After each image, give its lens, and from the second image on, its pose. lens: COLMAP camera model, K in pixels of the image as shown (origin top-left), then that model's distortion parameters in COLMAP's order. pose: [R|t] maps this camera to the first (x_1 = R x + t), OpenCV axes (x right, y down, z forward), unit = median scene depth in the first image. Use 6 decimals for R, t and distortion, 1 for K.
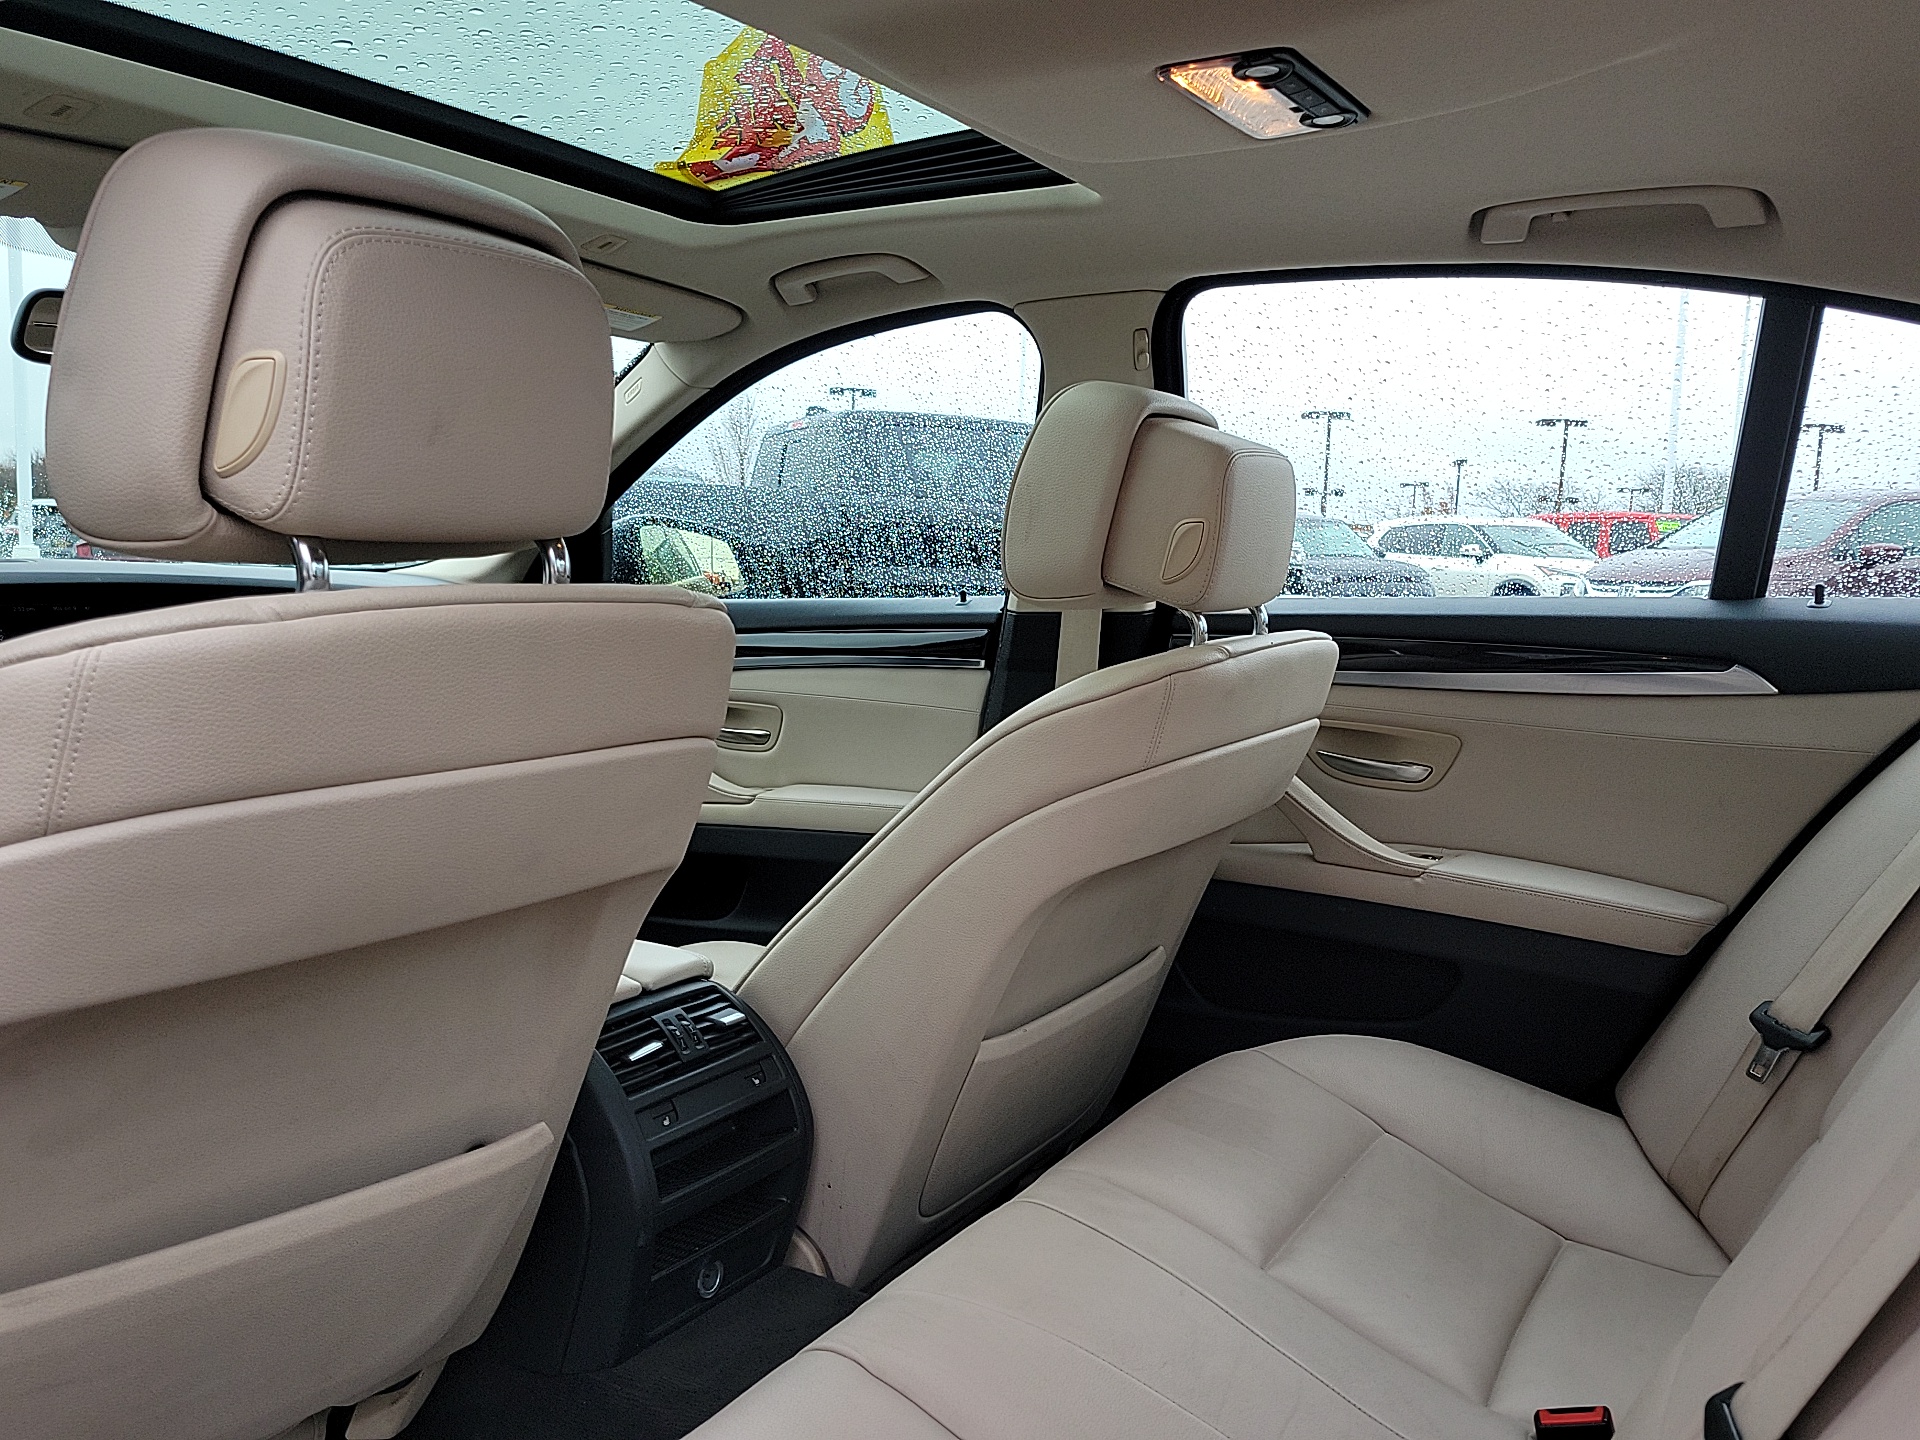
lens RADIAL K [[1585.3, 0, 953.0], [0, 1585.3, 717.9], [0, 0, 1]] dist [0.035505, -0.020760]
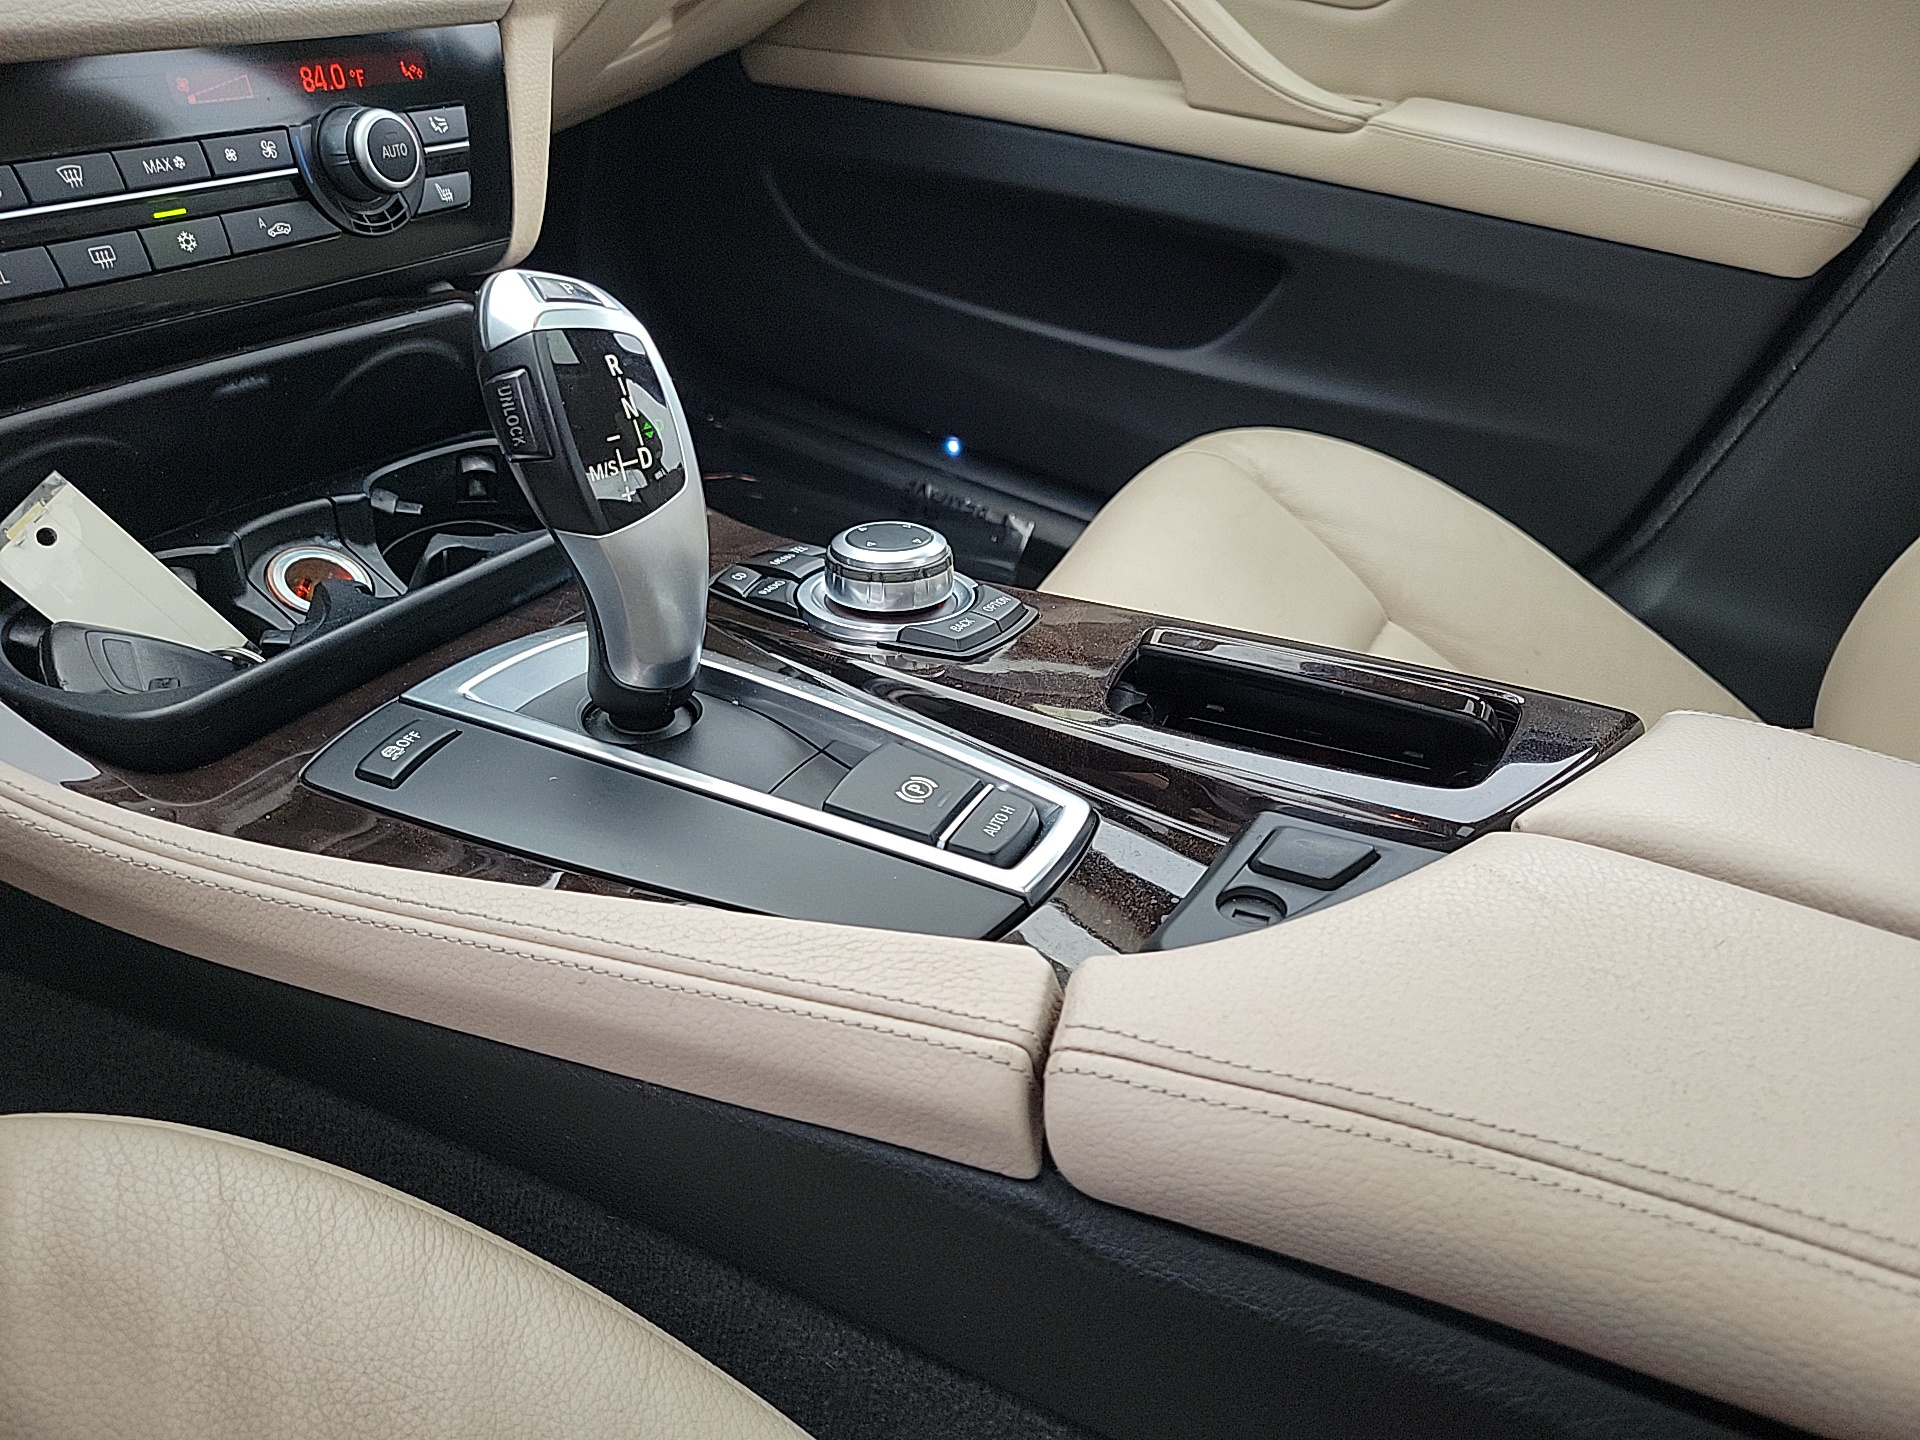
lens RADIAL K [[1473.2, 0, 960.0], [0, 1473.2, 720.0], [0, 0, 1]] dist [0.029384, -0.002938]
pose [[0.975180, 0.039718, 0.217822, -0.514105], [-0.140626, 0.870982, 0.470760, 0.021661], [-0.171021, -0.489707, 0.854950, 0.844649]]
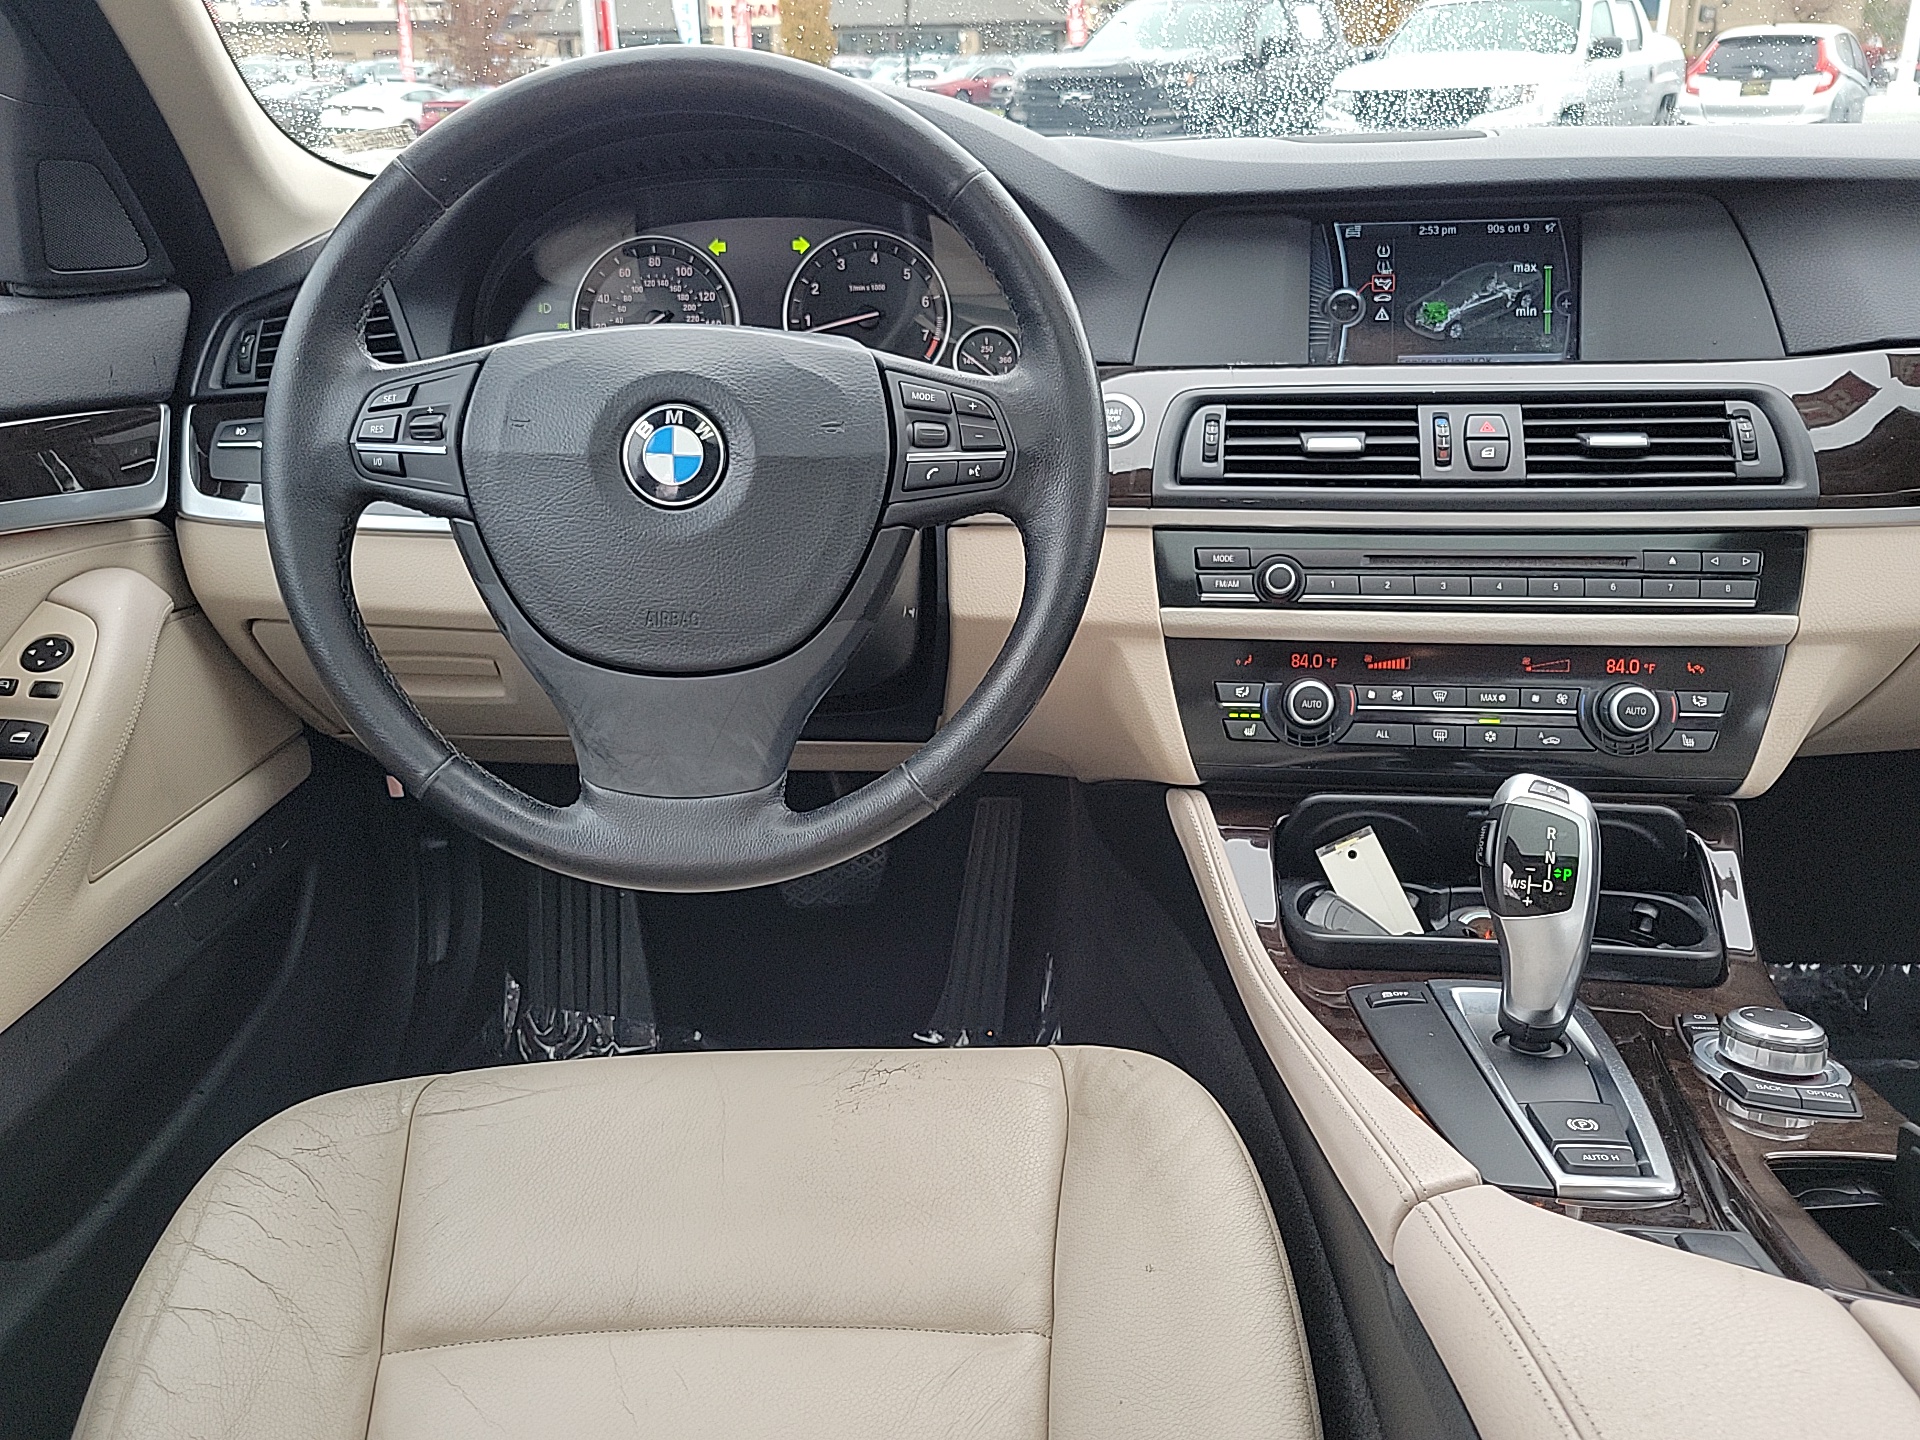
lens RADIAL K [[1585.3, 0, 953.0], [0, 1585.3, 717.9], [0, 0, 1]] dist [0.035505, -0.020760]
pose [[0.511360, 0.282618, -0.811565, -0.213352], [-0.052996, 0.952949, 0.298461, -0.076833], [0.857731, -0.109611, 0.502278, 0.699497]]
